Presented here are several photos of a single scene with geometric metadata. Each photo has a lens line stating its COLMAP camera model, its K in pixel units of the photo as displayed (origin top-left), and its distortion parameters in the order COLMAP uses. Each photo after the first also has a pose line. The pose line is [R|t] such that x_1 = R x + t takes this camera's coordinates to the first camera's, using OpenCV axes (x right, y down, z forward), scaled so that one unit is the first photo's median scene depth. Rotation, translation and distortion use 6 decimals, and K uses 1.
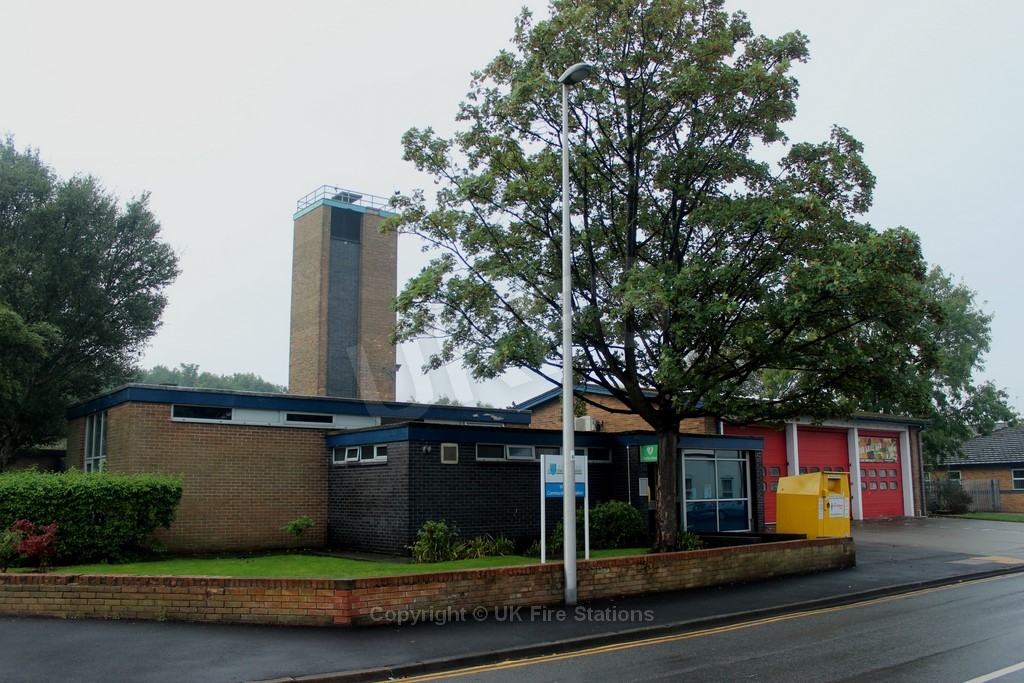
lens RADIAL K [[892.4, 0, 518.7], [0, 892.4, 353.8], [0, 0, 1]] dist [-0.143852, 0.100963]
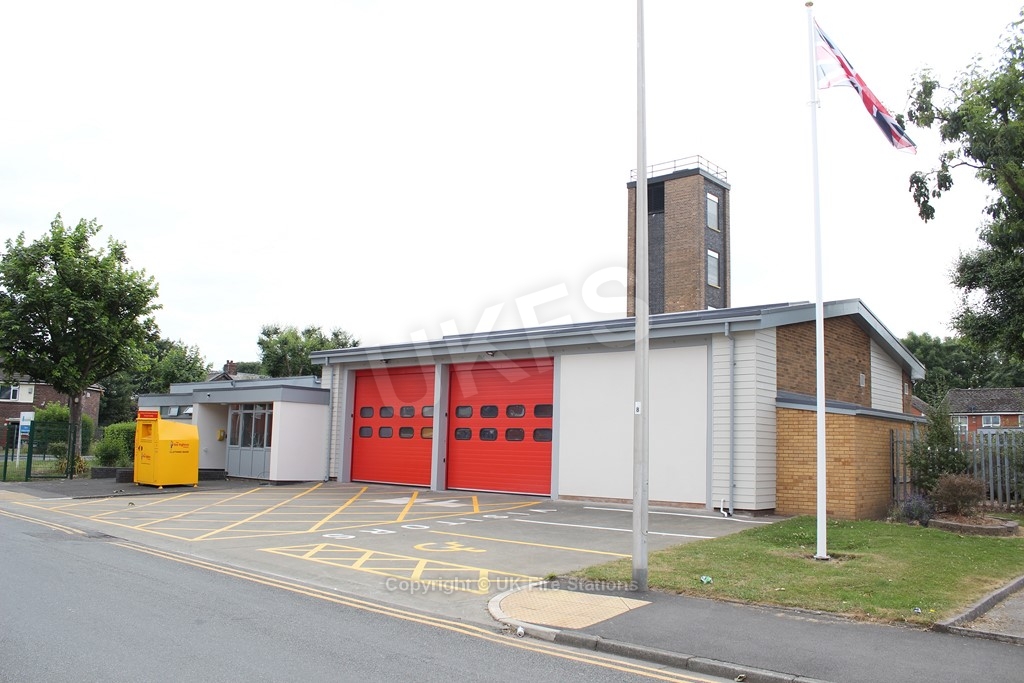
lens RADIAL K [[853.1, 0, 508.5], [0, 853.1, 340.2], [0, 0, 1]] dist [-0.155773, 0.132888]
pose [[0.159555, -0.115166, -0.980448, 1.530581], [0.122171, 0.987841, -0.096153, 0.198732], [0.979600, -0.104441, 0.171685, 1.320019]]
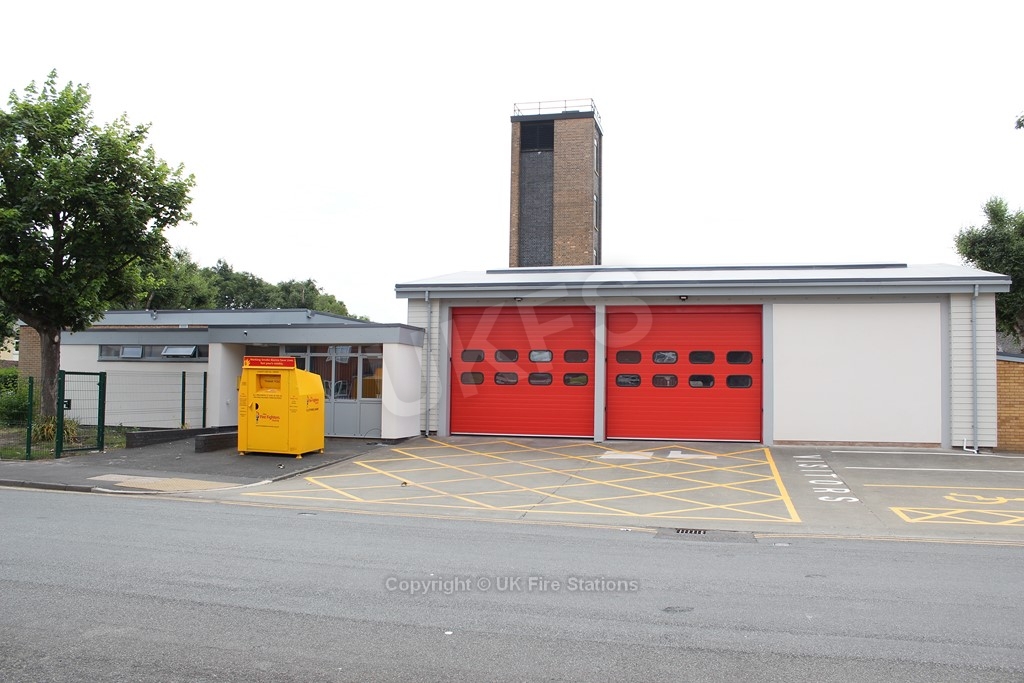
lens RADIAL K [[853.1, 0, 512.6], [0, 853.1, 340.9], [0, 0, 1]] dist [-0.155773, 0.132888]
pose [[0.600316, -0.028155, -0.799267, 1.185092], [0.103758, 0.993676, 0.042927, 0.100474], [0.793004, -0.108700, 0.599441, 0.723749]]
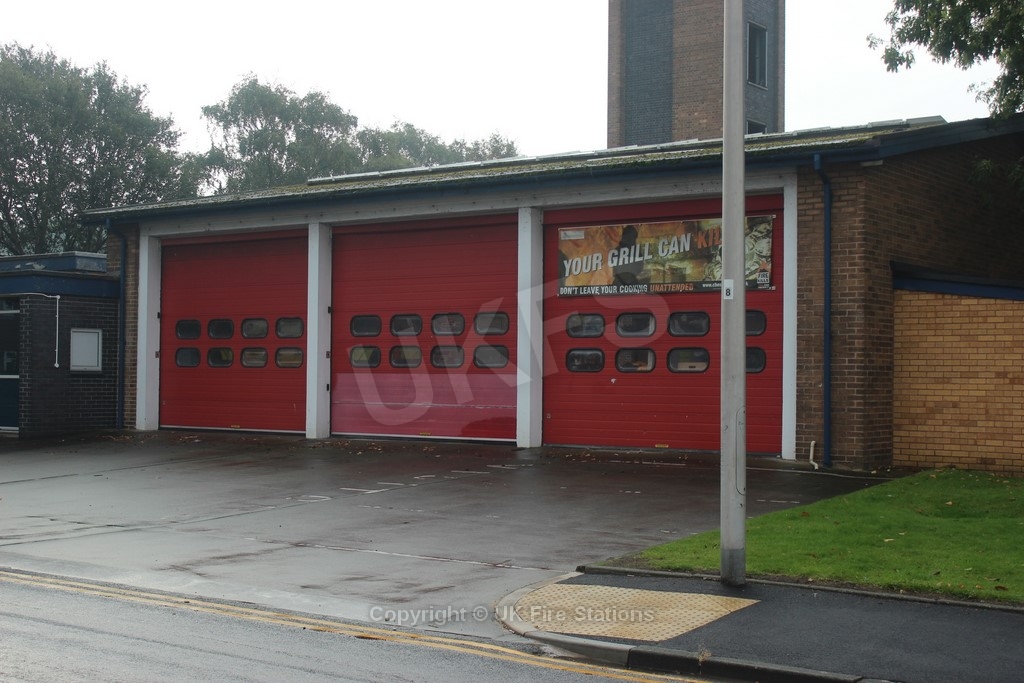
lens RADIAL K [[1475.7, 0, 506.3], [0, 1475.7, 345.4], [0, 0, 1]] dist [-0.033317, 0.000000]
pose [[0.246330, -0.010561, -0.969128, 1.542258], [0.139249, 0.989952, 0.024606, 0.195692], [0.959130, -0.141011, 0.245326, 1.272074]]
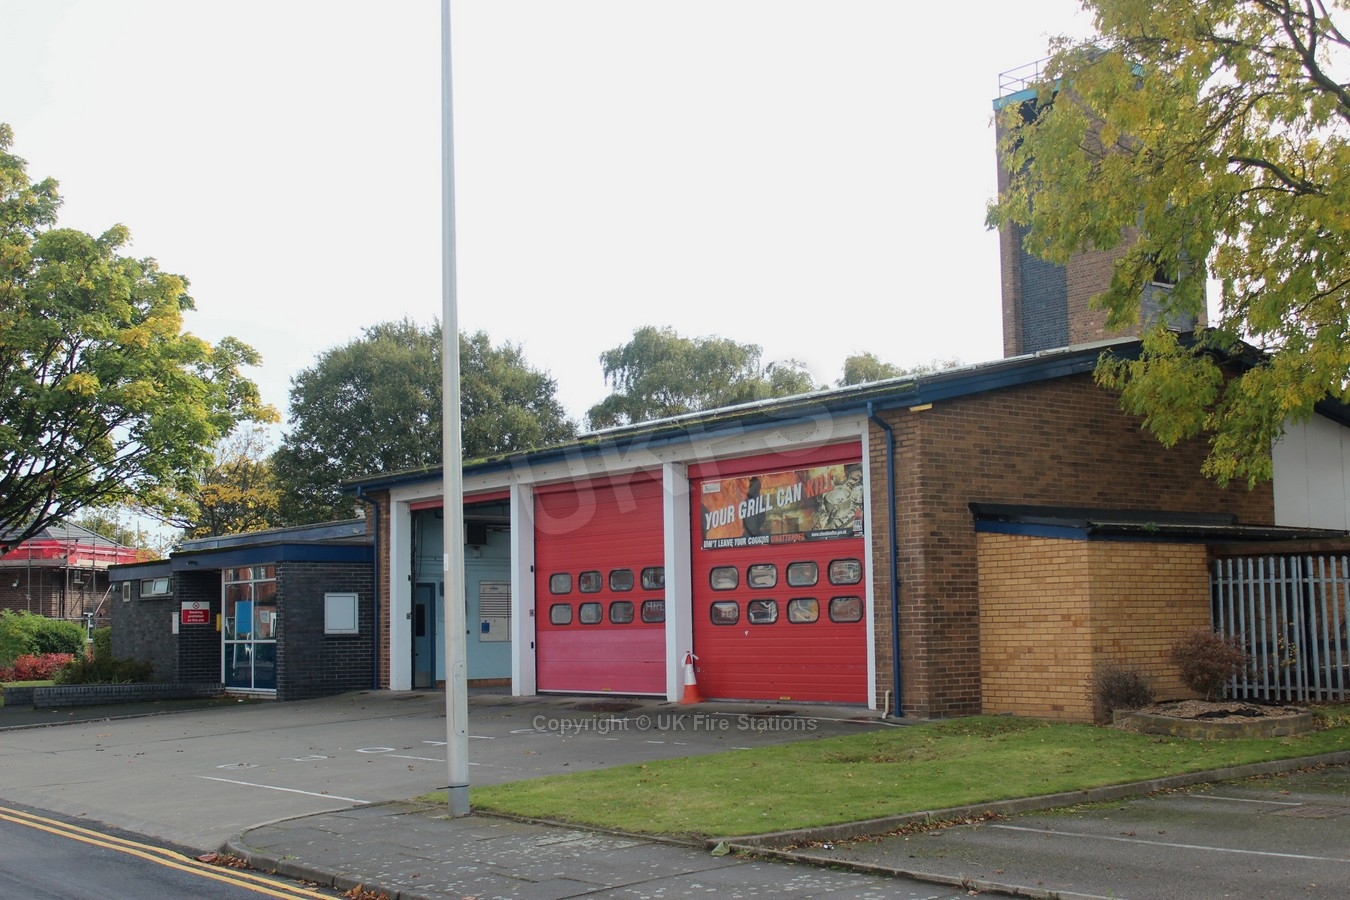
lens RADIAL K [[1742.2, 0, 661.1], [0, 1742.2, 450.9], [0, 0, 1]] dist [-0.051891, 0.000000]
pose [[-0.041597, -0.092824, -0.994813, 1.764827], [0.172031, 0.980140, -0.098648, 0.237949], [0.984213, -0.175242, -0.024802, 1.564485]]
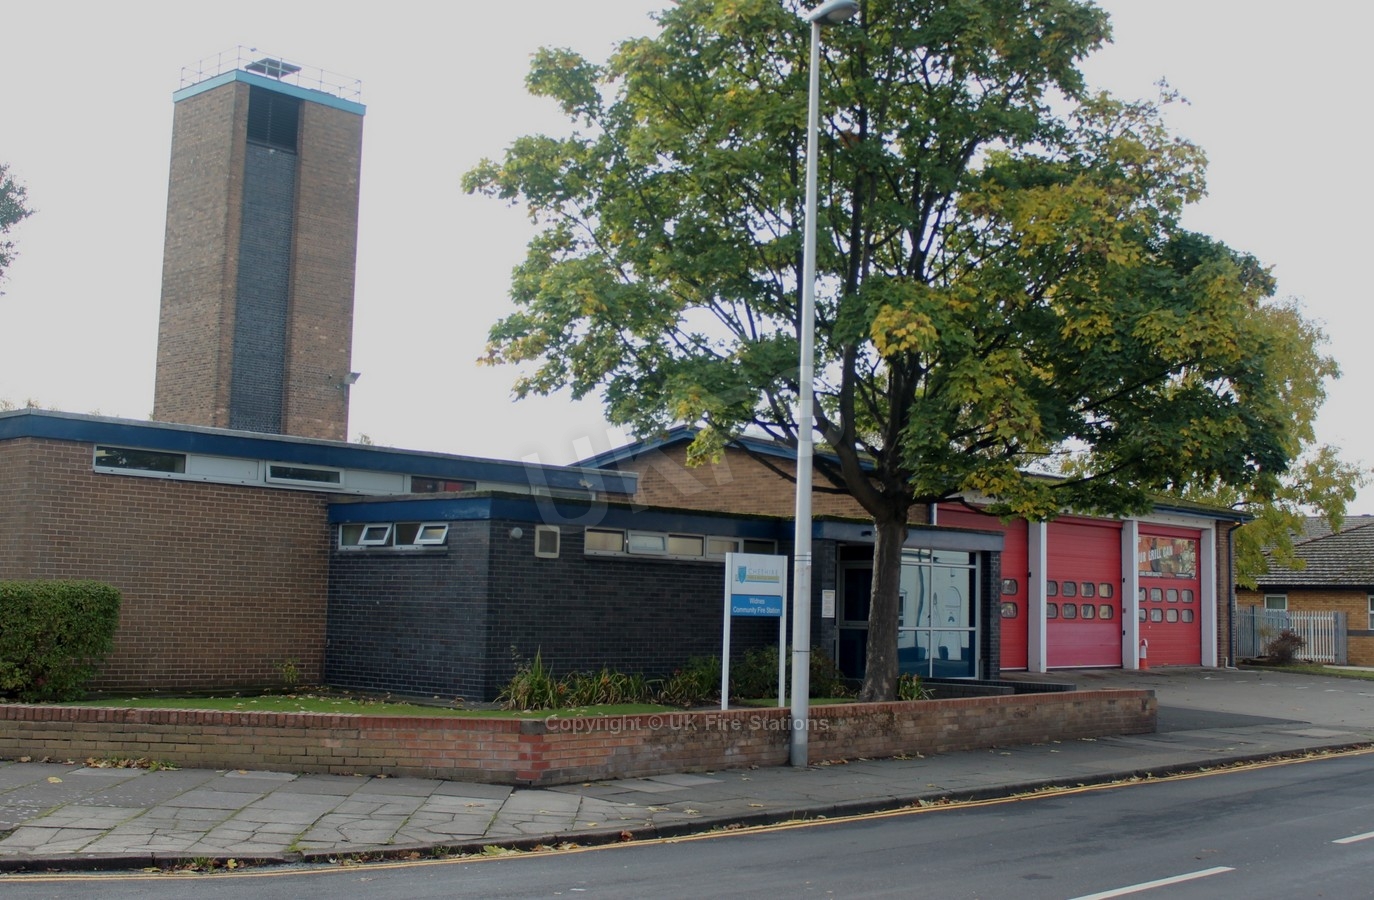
lens RADIAL K [[1685.3, 0, 716.1], [0, 1685.3, 397.5], [0, 0, 1]] dist [-0.107646, 0.000000]
pose [[0.988284, 0.049909, 0.144235, -0.126635], [-0.054399, 0.998145, 0.027354, -0.028038], [-0.142602, -0.034880, 0.989165, -0.190276]]
